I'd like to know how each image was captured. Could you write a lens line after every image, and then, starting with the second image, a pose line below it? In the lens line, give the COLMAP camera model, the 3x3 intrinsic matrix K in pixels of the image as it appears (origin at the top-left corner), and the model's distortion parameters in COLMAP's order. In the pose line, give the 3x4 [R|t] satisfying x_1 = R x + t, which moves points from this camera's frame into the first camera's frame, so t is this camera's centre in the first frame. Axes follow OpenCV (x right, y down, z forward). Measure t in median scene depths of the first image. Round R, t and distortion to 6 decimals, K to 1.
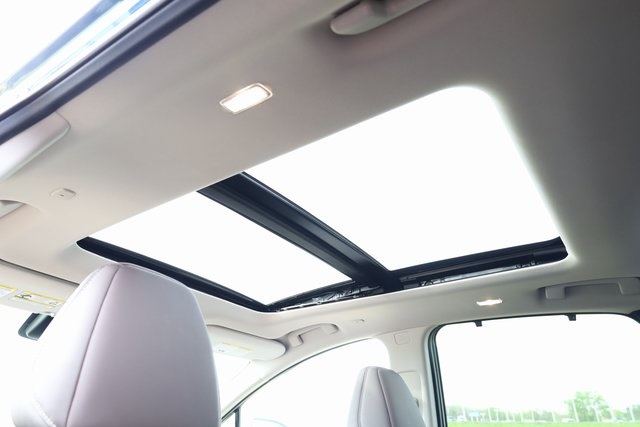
lens RADIAL K [[462.5, 0, 343.5], [0, 462.5, 213.4], [0, 0, 1]] dist [-0.004752, -0.000913]
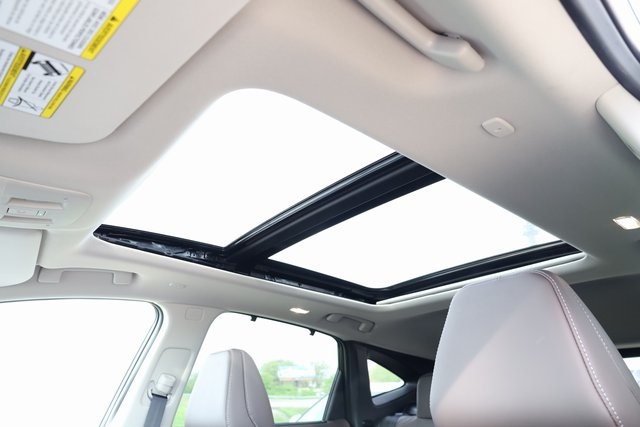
lens RADIAL K [[462.5, 0, 343.5], [0, 462.5, 213.4], [0, 0, 1]] dist [-0.004752, -0.000913]
pose [[0.204205, 0.382196, 0.901236, -0.805306], [-0.450695, 0.853966, -0.260030, 0.230810], [-0.869008, -0.353083, 0.346638, 0.564717]]
